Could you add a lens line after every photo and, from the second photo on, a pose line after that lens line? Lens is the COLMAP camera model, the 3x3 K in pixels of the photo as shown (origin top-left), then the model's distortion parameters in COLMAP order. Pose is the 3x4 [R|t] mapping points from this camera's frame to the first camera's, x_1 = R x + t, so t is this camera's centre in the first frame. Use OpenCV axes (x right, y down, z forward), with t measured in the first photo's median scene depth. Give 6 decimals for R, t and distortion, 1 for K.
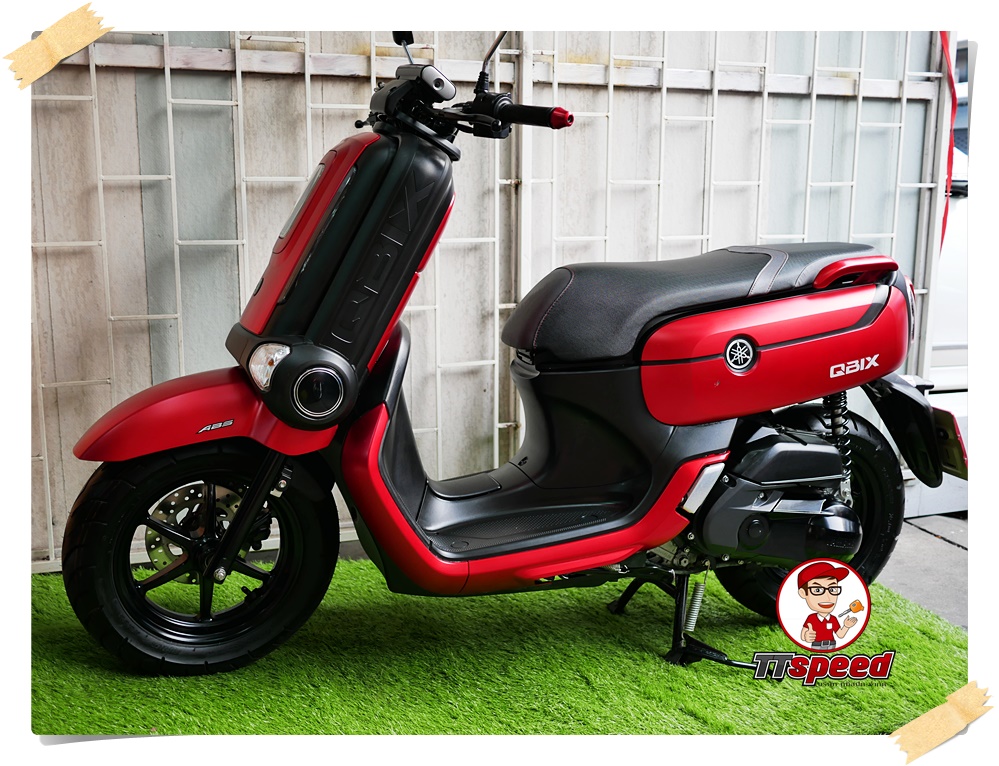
lens RADIAL K [[1062.1, 0, 499.5], [0, 1062.1, 383.0], [0, 0, 1]] dist [-0.009232, 0.007367]
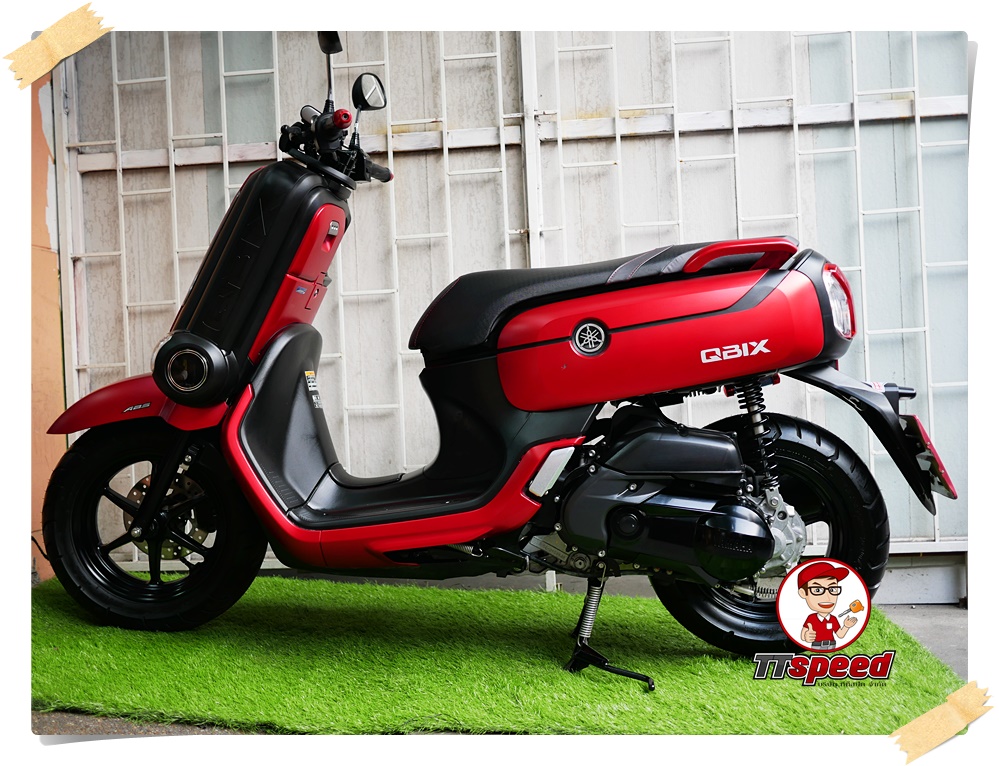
lens RADIAL K [[1062.1, 0, 499.5], [0, 1062.1, 383.0], [0, 0, 1]] dist [-0.009232, 0.007367]
pose [[0.898049, -0.045993, -0.437485, 0.514308], [-0.033569, 0.984454, -0.172405, 0.166950], [0.438614, 0.169514, 0.882543, 0.076231]]
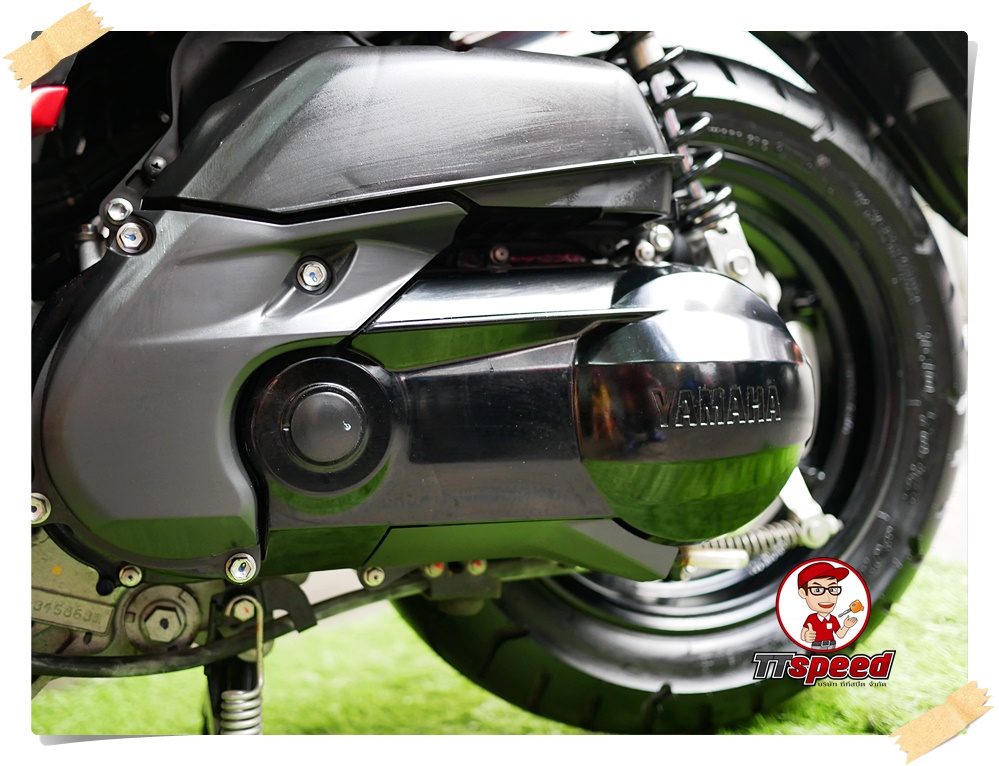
lens RADIAL K [[1115.5, 0, 499.5], [0, 1115.5, 383.0], [0, 0, 1]] dist [0.000308, 0.002547]
pose [[0.970183, -0.234262, -0.062185, 0.274682], [0.227271, 0.968427, -0.102452, 0.150167], [0.084222, 0.085265, 0.992792, 0.683939]]
